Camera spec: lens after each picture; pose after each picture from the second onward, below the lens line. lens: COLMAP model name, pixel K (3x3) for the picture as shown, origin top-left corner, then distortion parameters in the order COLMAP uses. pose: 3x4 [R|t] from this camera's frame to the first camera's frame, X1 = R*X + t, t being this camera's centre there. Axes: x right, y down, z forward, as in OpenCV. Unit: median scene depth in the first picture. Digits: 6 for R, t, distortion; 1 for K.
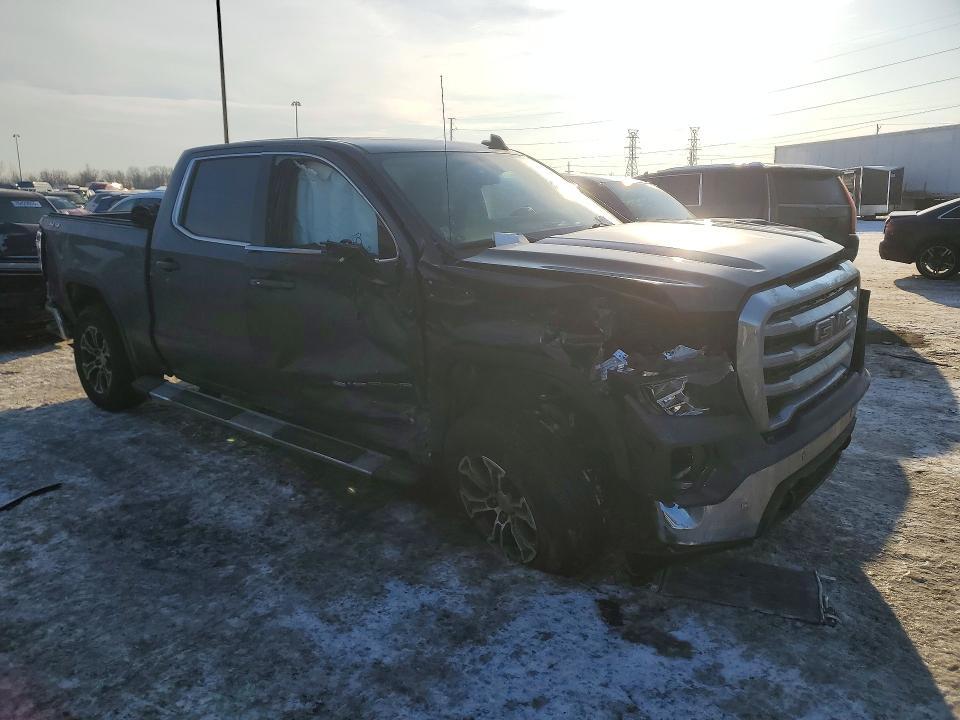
lens RADIAL K [[760.0, 0, 479.9], [0, 760.0, 337.9], [0, 0, 1]] dist [0.008840, 0.002728]
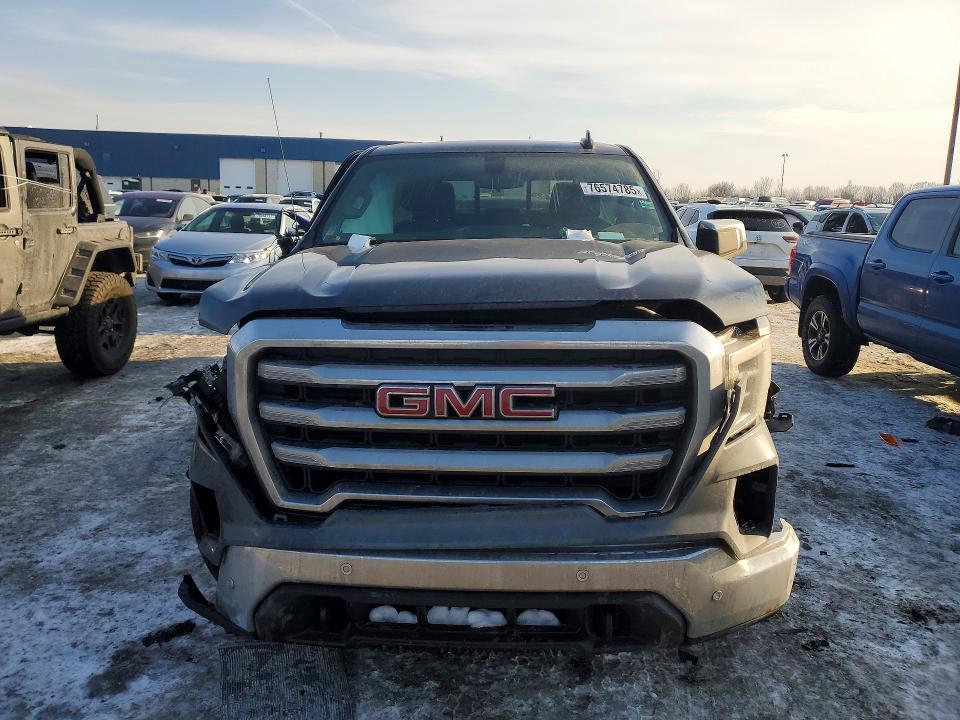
lens RADIAL K [[760.0, 0, 479.9], [0, 760.0, 337.9], [0, 0, 1]] dist [0.008840, 0.002728]
pose [[0.596682, 0.163345, -0.785677, 1.097911], [-0.195389, 0.979172, 0.055186, -0.114577], [0.778328, 0.120584, 0.616170, 0.710828]]
